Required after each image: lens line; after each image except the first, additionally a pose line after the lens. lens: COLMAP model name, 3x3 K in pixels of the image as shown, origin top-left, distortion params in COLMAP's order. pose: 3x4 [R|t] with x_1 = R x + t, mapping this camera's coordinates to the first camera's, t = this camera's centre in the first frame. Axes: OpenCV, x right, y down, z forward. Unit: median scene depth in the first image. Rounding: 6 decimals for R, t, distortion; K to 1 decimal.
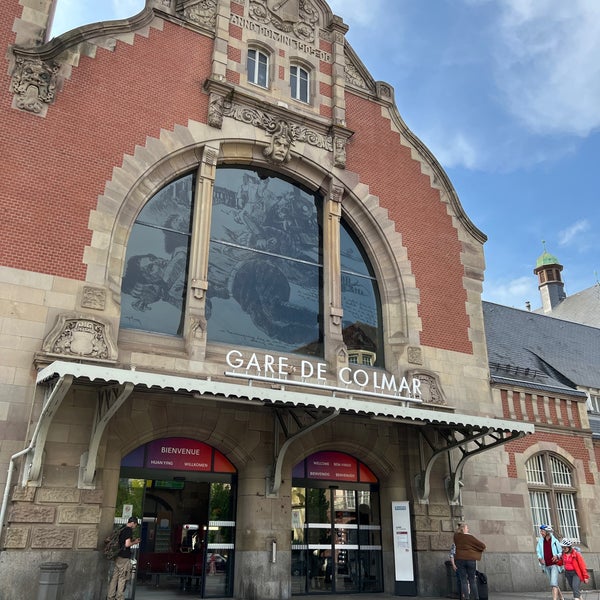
lens RADIAL K [[628.8, 0, 300.0], [0, 628.8, 300.0], [0, 0, 1]] dist [0.097650, -0.174560]
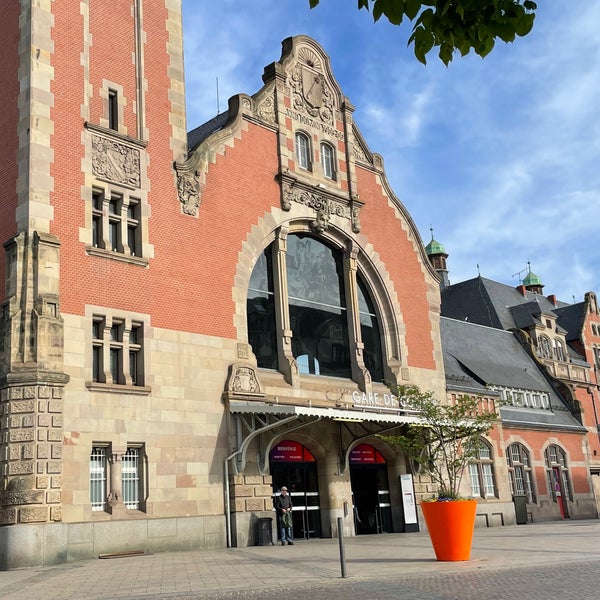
lens RADIAL K [[852.3, 0, 300.0], [0, 852.3, 300.0], [0, 0, 1]] dist [0.148837, -0.017561]
pose [[0.949710, 0.021252, 0.312410, -0.622848], [-0.058566, 0.992144, 0.110546, -0.265558], [-0.307606, -0.123283, 0.943493, -0.698134]]
